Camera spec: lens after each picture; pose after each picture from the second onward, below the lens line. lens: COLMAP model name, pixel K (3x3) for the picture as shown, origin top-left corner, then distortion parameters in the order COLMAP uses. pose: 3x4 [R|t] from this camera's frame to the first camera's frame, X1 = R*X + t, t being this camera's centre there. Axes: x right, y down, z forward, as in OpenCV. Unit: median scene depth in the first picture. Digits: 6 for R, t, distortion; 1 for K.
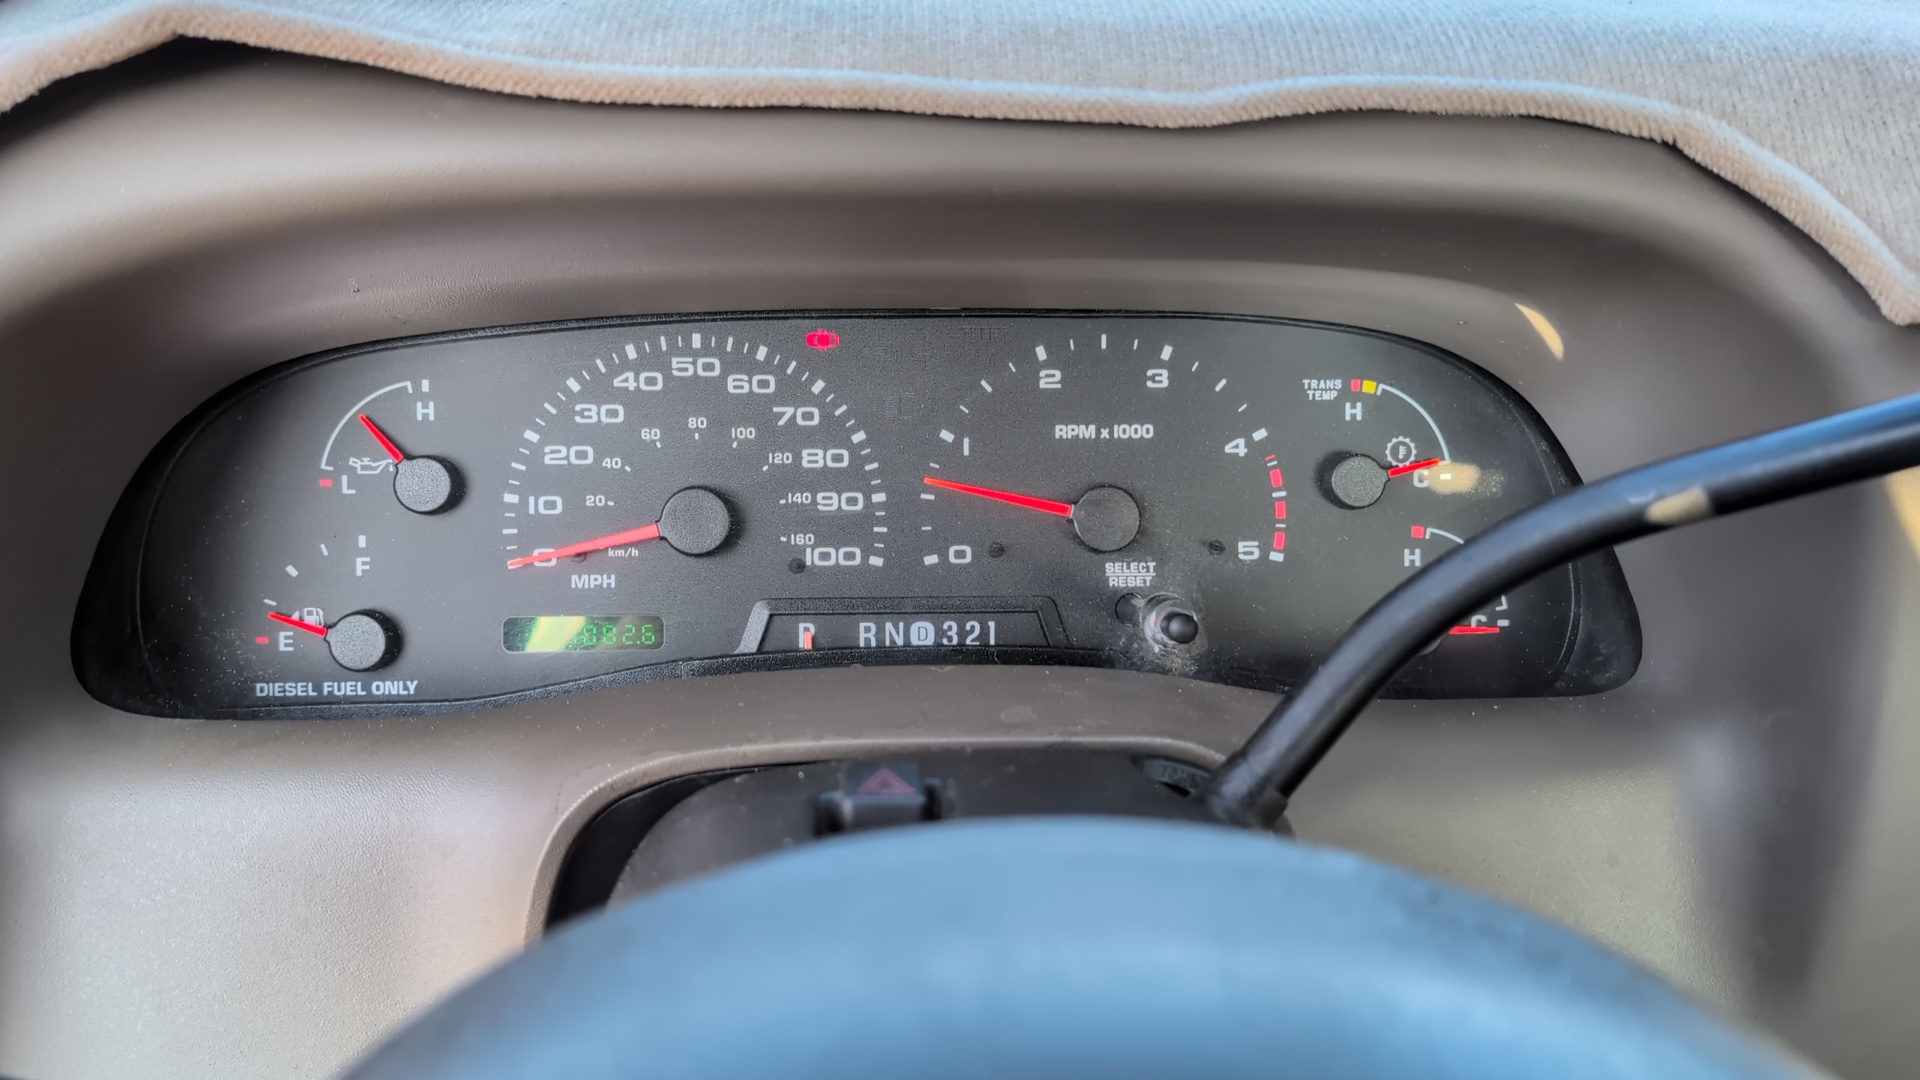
lens RADIAL K [[1625.3, 0, 965.9], [0, 1625.3, 541.0], [0, 0, 1]] dist [0.026493, -0.061354]
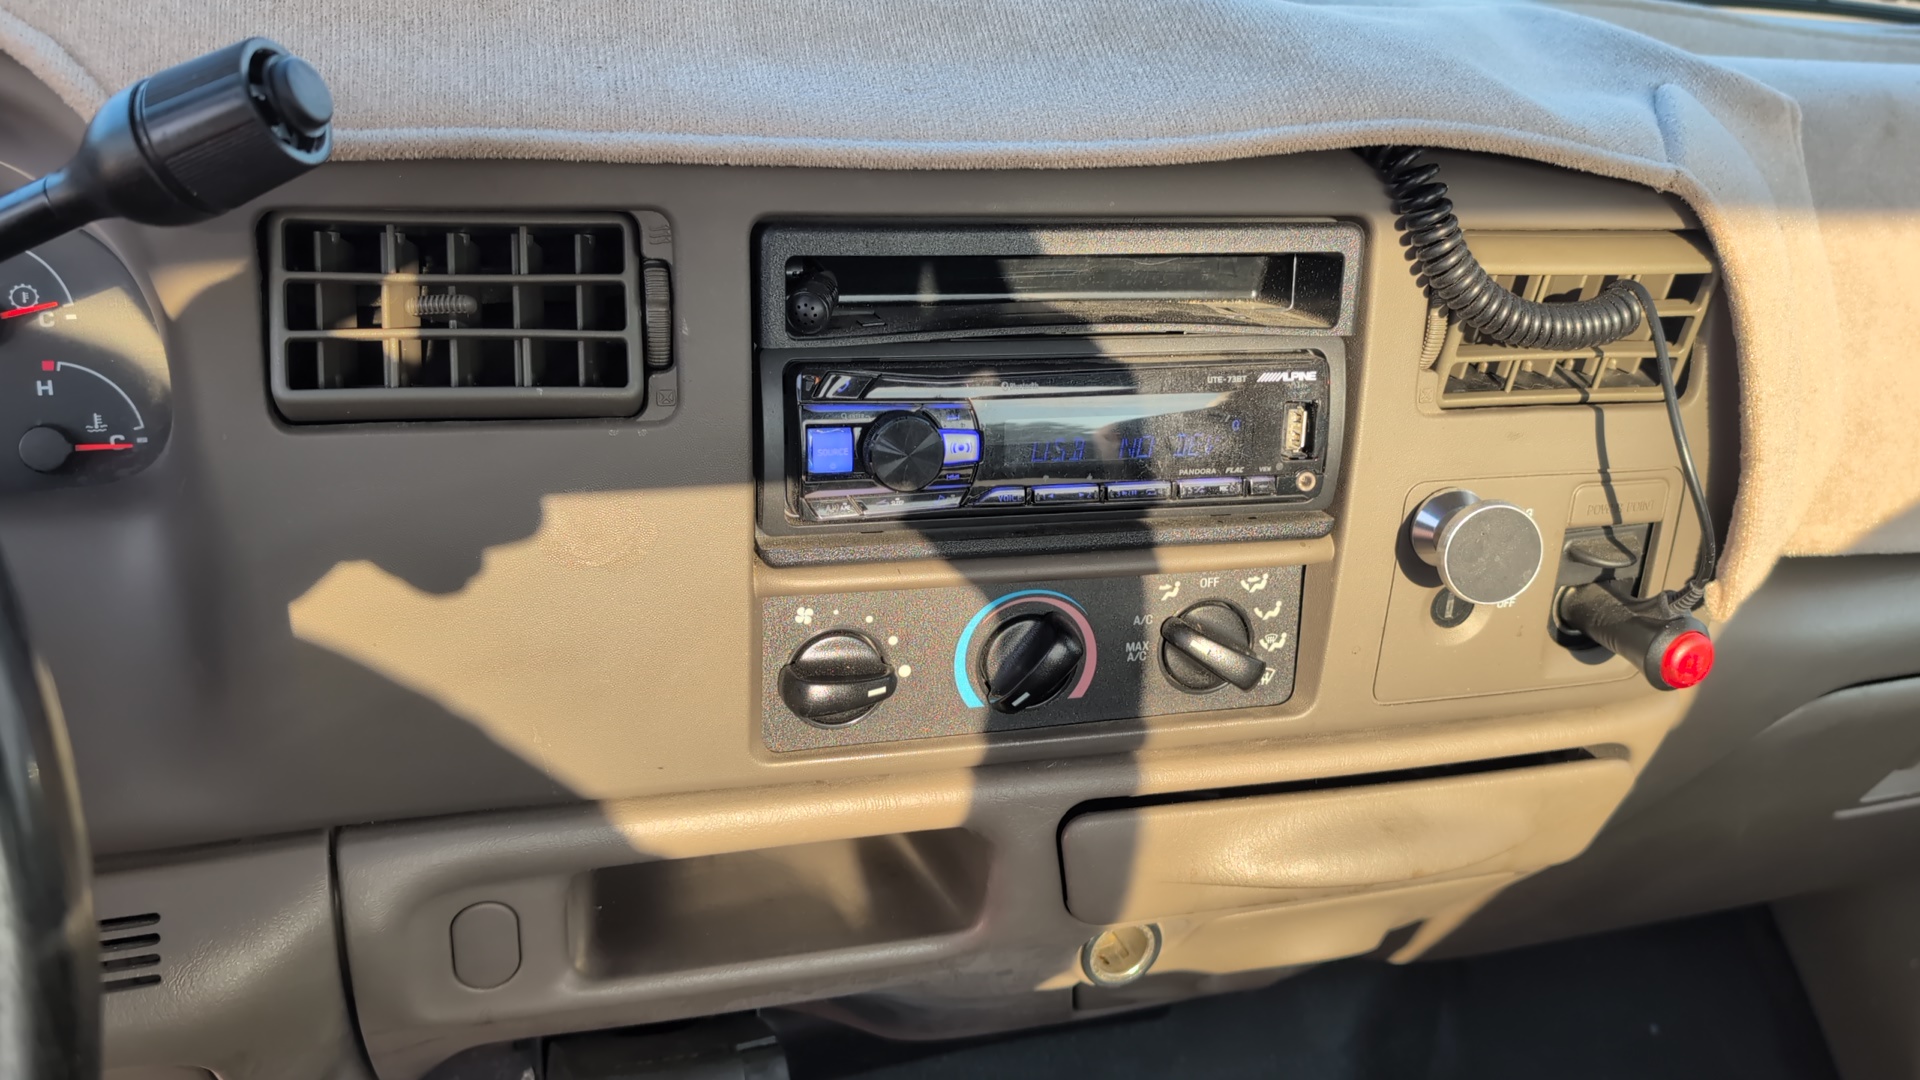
lens RADIAL K [[1625.3, 0, 966.1], [0, 1625.3, 549.9], [0, 0, 1]] dist [0.026493, -0.061354]
pose [[0.969903, -0.078456, 0.230507, 0.653828], [0.064993, 0.995738, 0.065442, 0.094480], [-0.234659, -0.048491, 0.970868, -0.295704]]
